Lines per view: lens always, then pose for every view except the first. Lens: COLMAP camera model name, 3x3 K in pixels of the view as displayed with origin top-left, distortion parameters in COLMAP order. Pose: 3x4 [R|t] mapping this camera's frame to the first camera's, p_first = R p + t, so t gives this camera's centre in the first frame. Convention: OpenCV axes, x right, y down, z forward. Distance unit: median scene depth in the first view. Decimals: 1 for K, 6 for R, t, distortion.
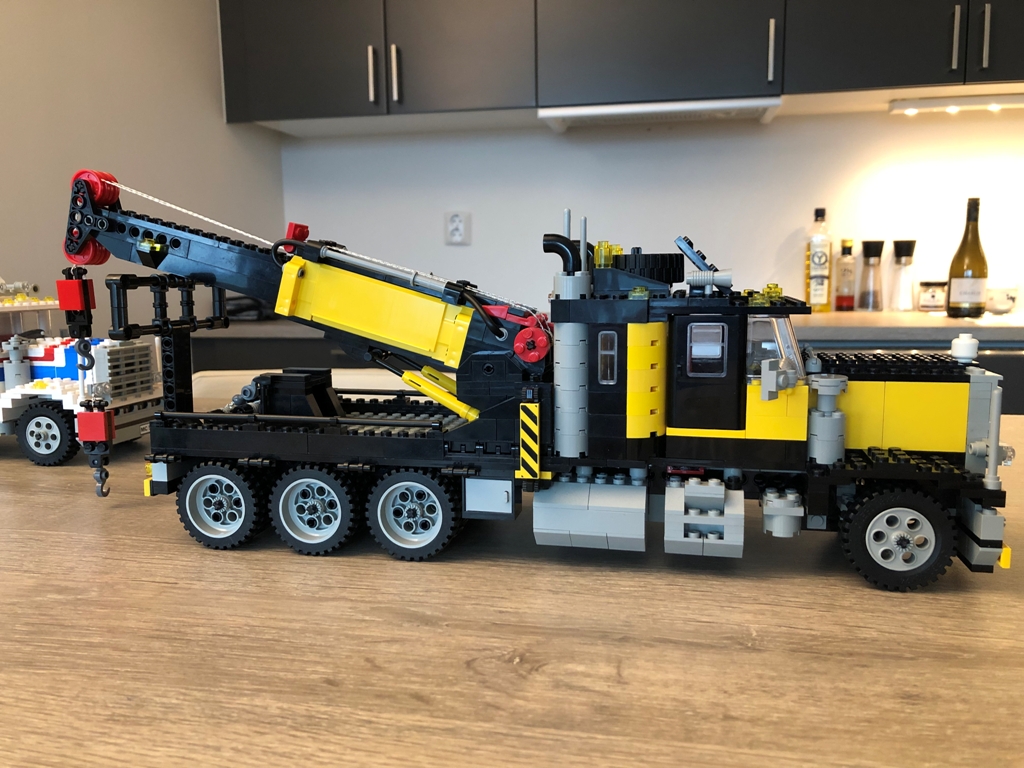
lens RADIAL K [[848.7, 0, 532.1], [0, 848.7, 387.3], [0, 0, 1]] dist [0.009326, 0.001666]
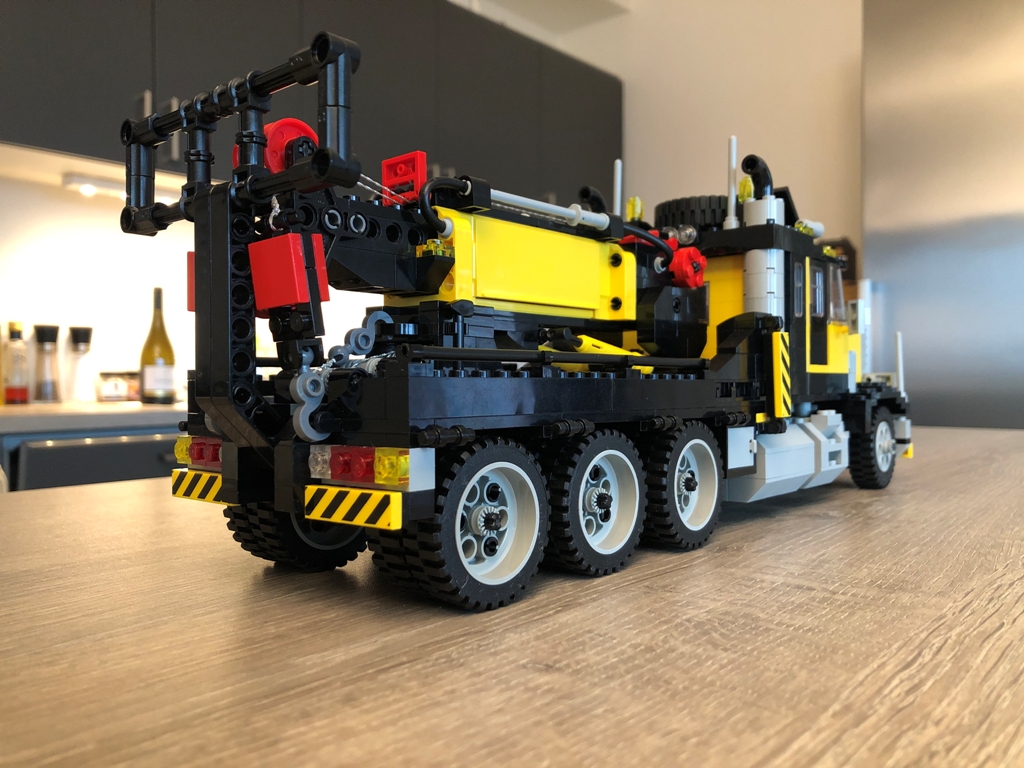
lens RADIAL K [[860.2, 0, 546.7], [0, 860.2, 383.3], [0, 0, 1]] dist [0.062376, -0.092404]
pose [[0.456432, 0.004573, 0.889747, -1.146156], [0.128808, 0.989113, -0.071161, 0.131486], [-0.880385, 0.147086, 0.450874, 0.983382]]
